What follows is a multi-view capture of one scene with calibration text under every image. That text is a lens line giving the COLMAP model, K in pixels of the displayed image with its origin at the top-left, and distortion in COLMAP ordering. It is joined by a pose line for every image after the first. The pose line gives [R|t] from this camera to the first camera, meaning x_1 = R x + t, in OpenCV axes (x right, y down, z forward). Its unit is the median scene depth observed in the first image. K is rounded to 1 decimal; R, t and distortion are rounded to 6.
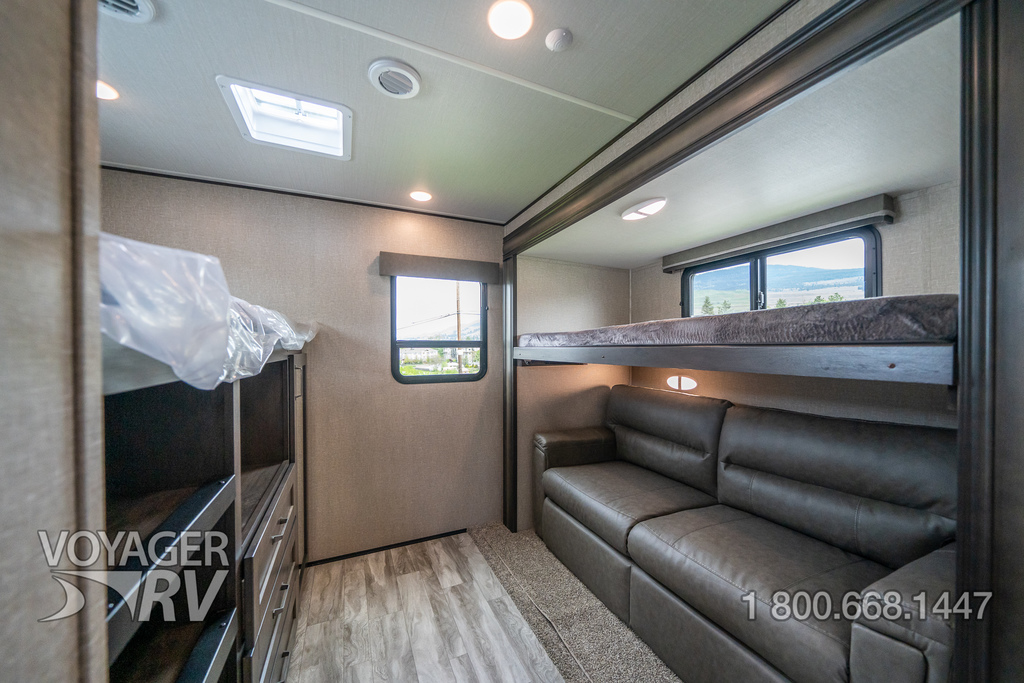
lens RADIAL K [[368.7, 0, 510.9], [0, 368.7, 346.9], [0, 0, 1]] dist [-0.000564, 0.000123]
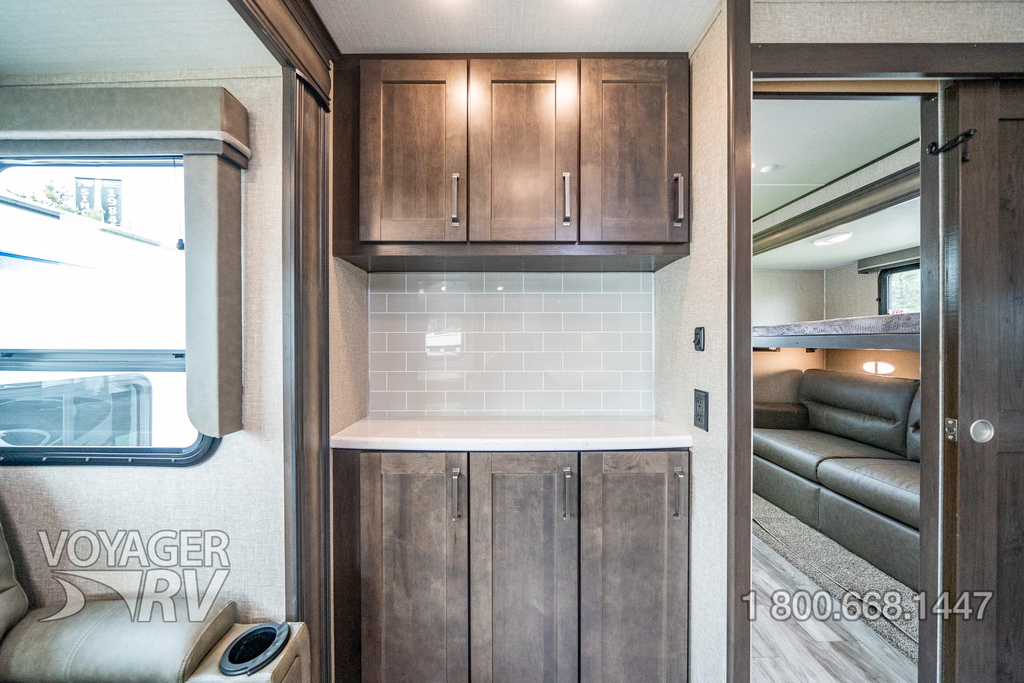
lens RADIAL K [[368.7, 0, 514.9], [0, 368.7, 341.2], [0, 0, 1]] dist [-0.000564, 0.000123]
pose [[0.919559, 0.001172, -0.392950, -0.170592], [0.000019, 0.999995, 0.003026, 0.013013], [0.392951, -0.002790, 0.919555, -0.657119]]
